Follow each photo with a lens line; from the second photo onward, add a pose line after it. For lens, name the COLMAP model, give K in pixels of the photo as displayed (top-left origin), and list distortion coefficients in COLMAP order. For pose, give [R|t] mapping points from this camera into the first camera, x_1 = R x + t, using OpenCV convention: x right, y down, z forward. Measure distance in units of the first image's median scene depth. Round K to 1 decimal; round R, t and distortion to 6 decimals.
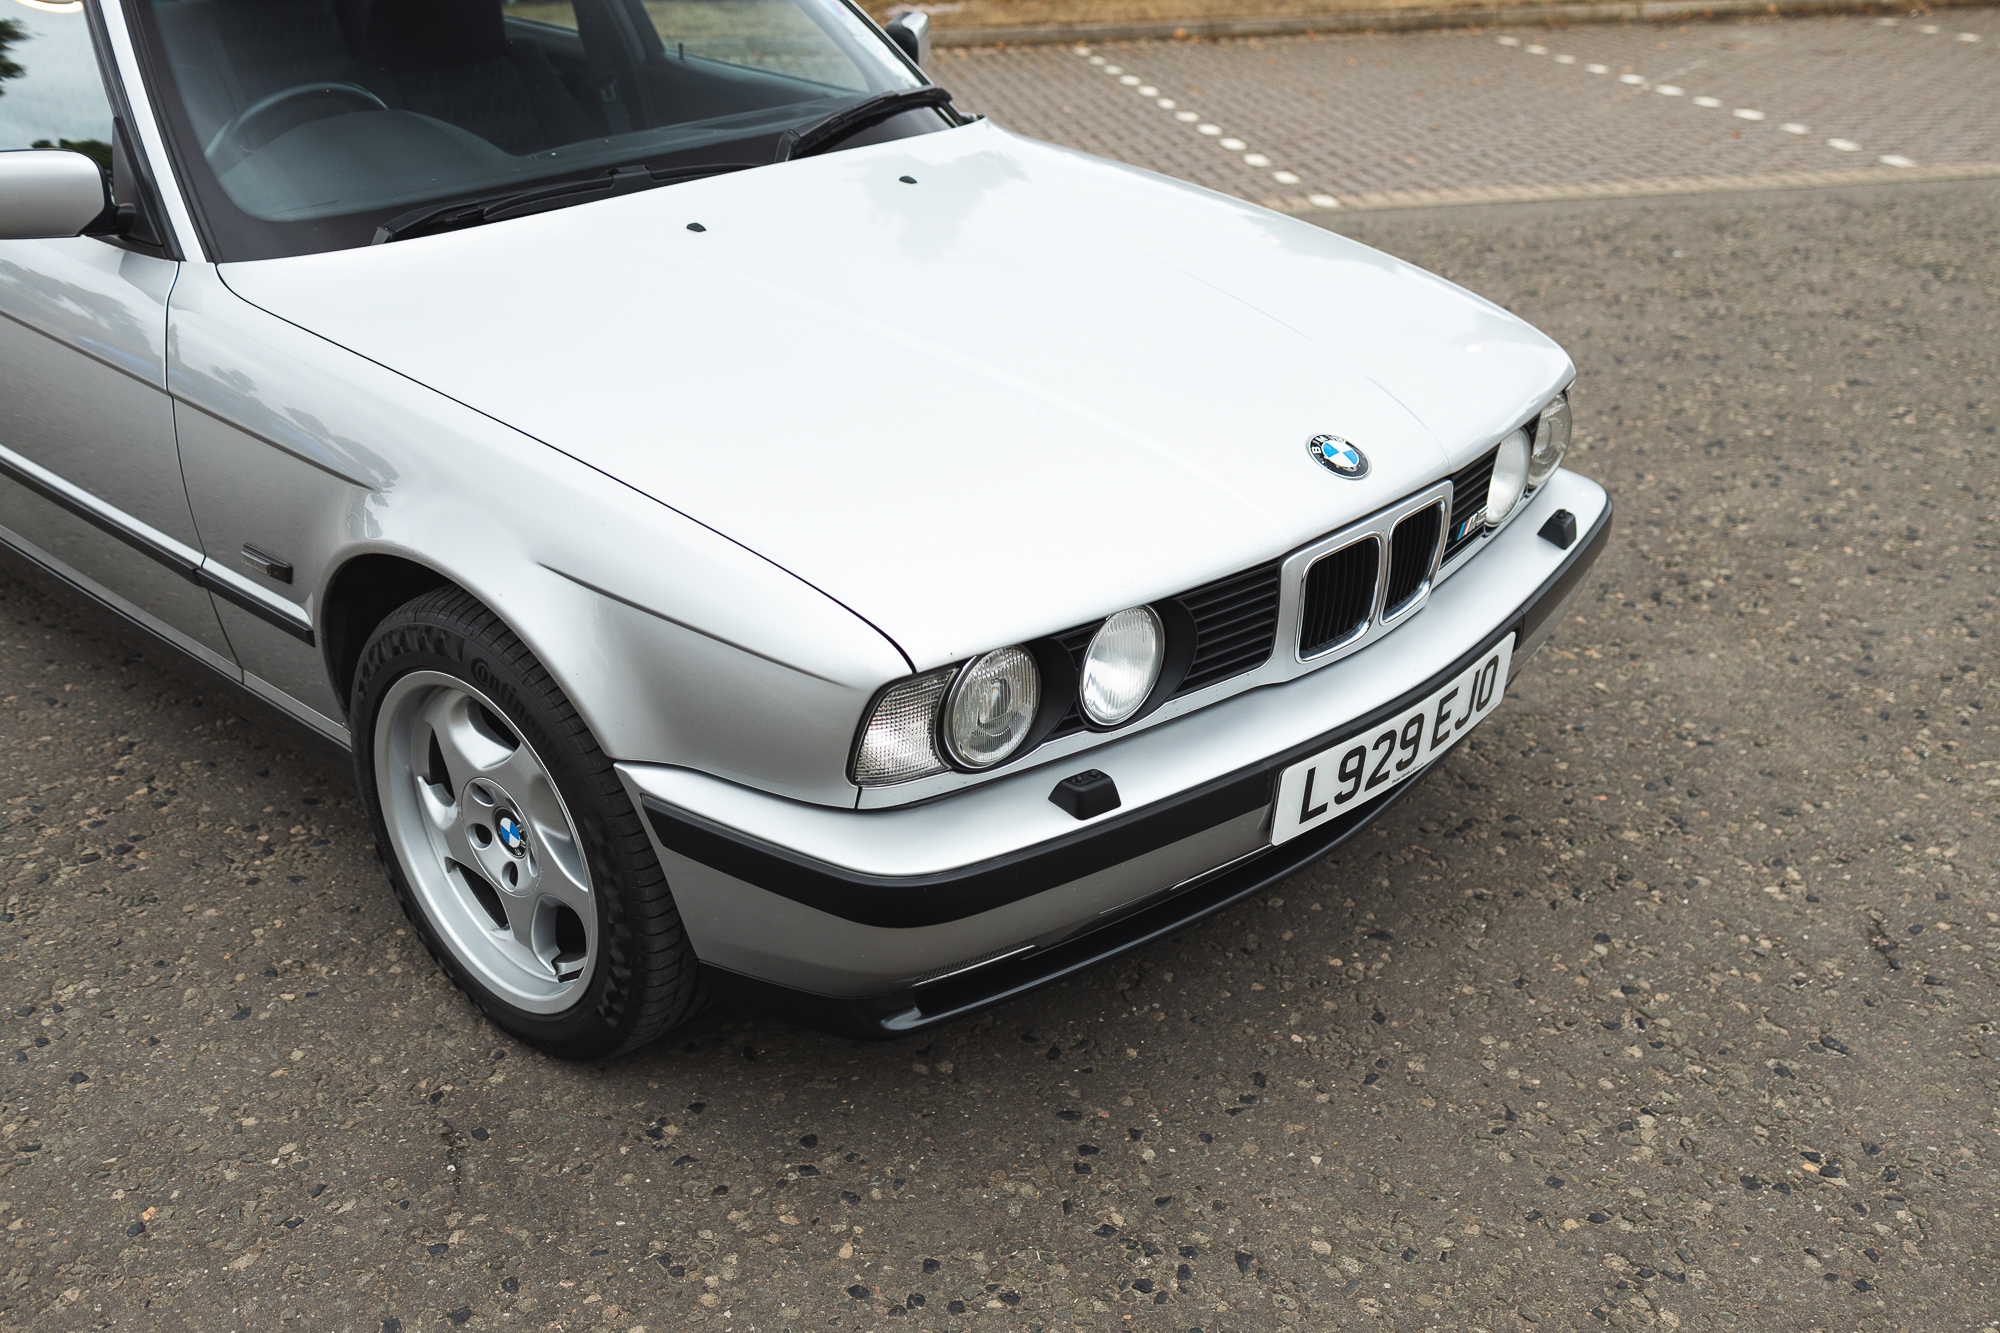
lens RADIAL K [[1994.8, 0, 1001.5], [0, 1994.8, 647.6], [0, 0, 1]] dist [0.022627, 0.003608]
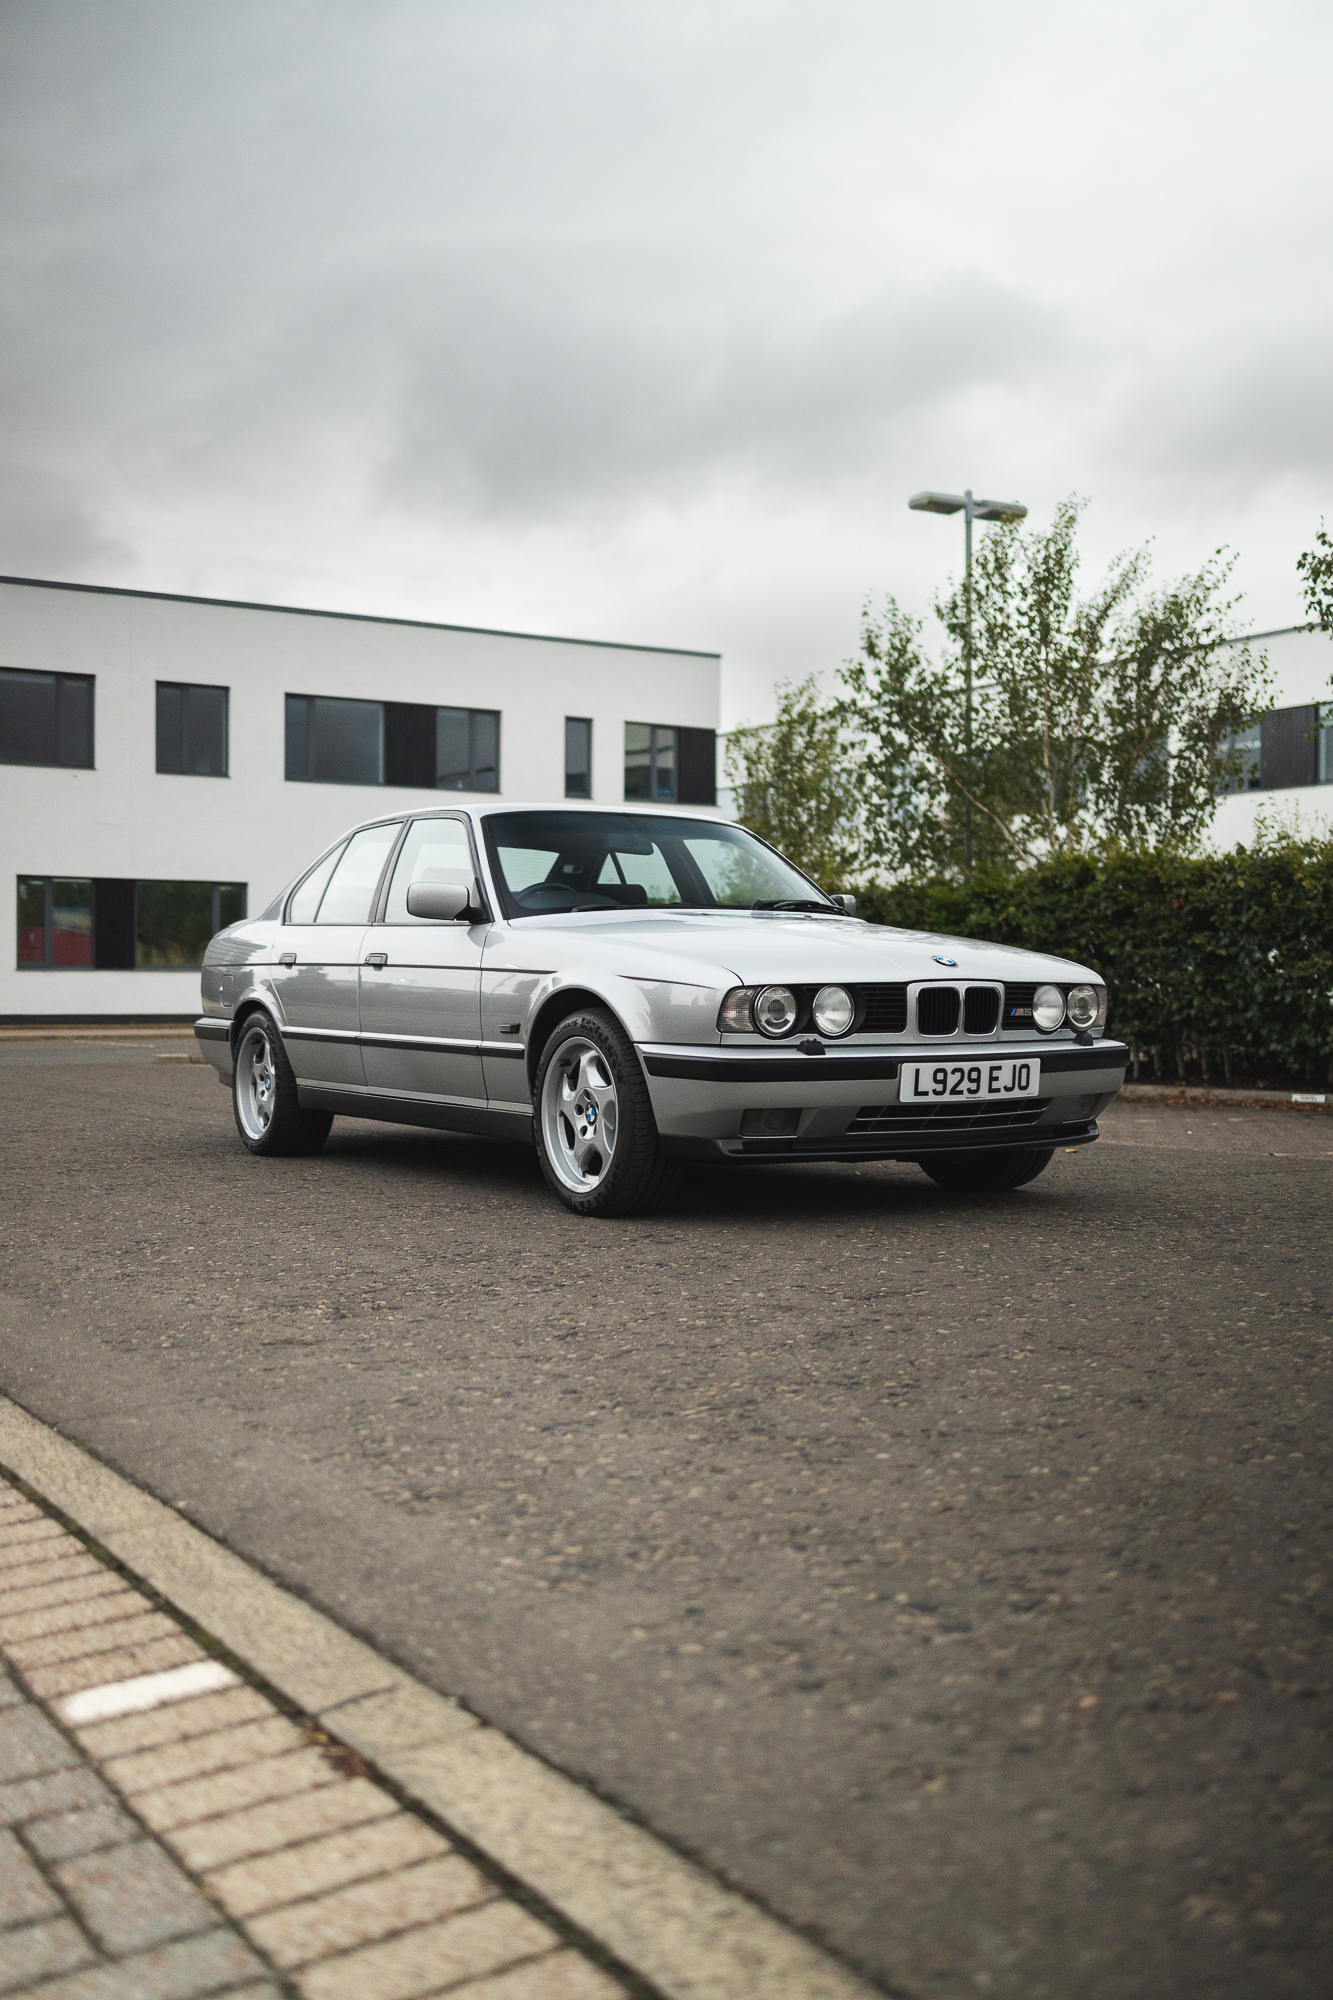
lens RADIAL K [[1994.8, 0, 666.5], [0, 1994.8, 1000.0], [0, 0, 1]] dist [0.022627, 0.003608]
pose [[0.968359, 0.008840, -0.249403, 0.449240], [-0.113441, 0.905747, -0.408354, 0.973015], [0.222286, 0.423726, 0.878092, -1.170635]]
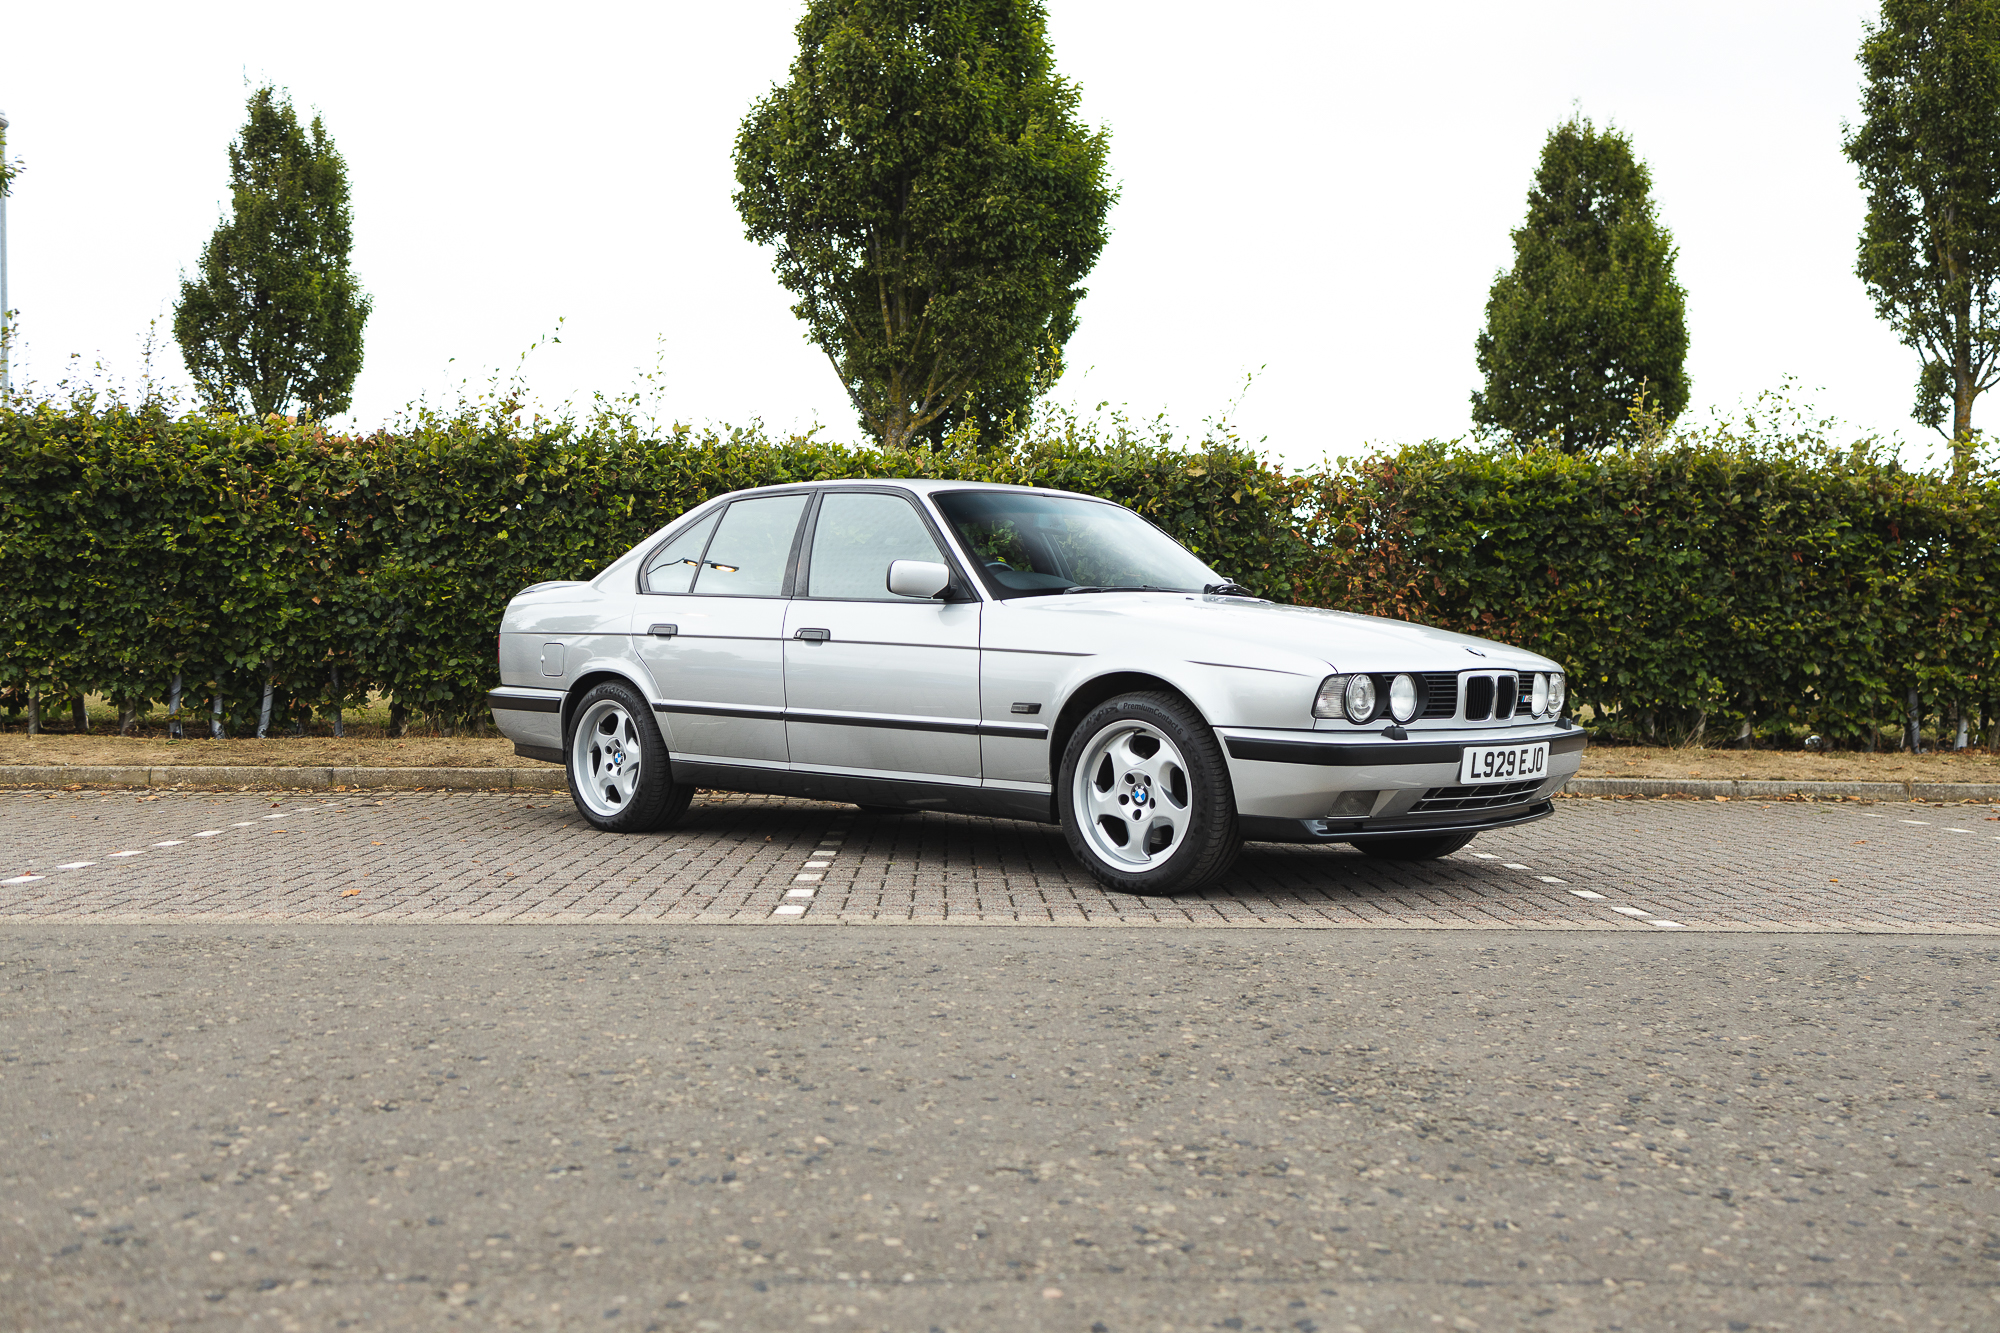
lens RADIAL K [[1982.3, 0, 1001.4], [0, 1982.3, 656.1], [0, 0, 1]] dist [0.004847, -0.028922]
pose [[0.999763, 0.021552, 0.003026, -0.450137], [-0.018247, 0.905870, -0.423163, 1.010207], [-0.011862, 0.423007, 0.906049, -1.312182]]
